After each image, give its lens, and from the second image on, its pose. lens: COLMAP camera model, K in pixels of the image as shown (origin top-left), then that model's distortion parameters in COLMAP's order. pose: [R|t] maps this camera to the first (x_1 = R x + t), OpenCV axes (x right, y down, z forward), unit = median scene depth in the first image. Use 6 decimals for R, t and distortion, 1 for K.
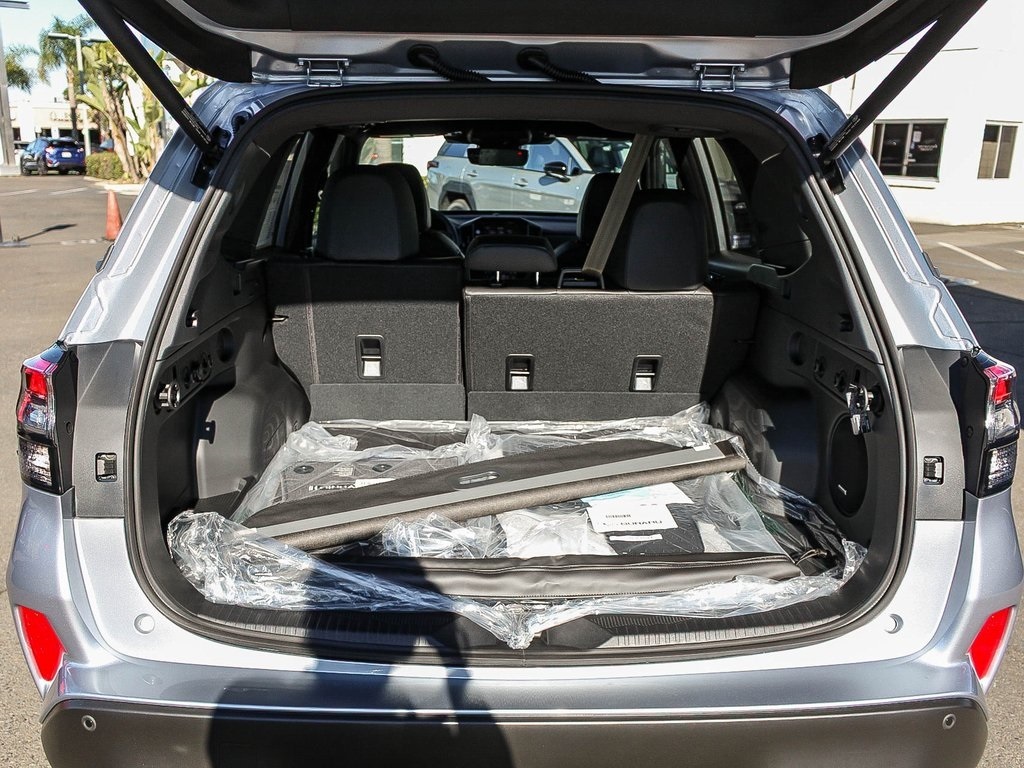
lens RADIAL K [[925.9, 0, 512.2], [0, 925.9, 386.2], [0, 0, 1]] dist [0.002720, 0.006155]
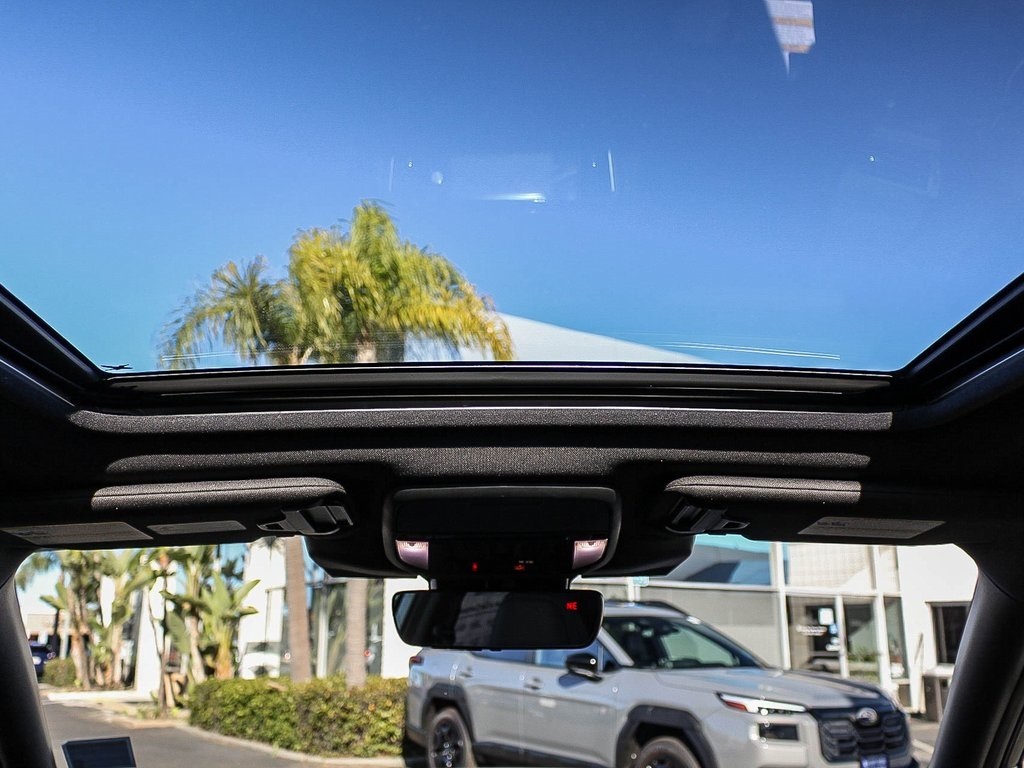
lens RADIAL K [[925.9, 0, 508.2], [0, 925.9, 385.1], [0, 0, 1]] dist [0.002720, 0.006155]
pose [[0.999747, -0.022508, -0.000211, -0.003622], [0.019379, 0.865481, -0.500567, -0.055883], [0.011449, 0.500436, 0.865698, 0.240322]]
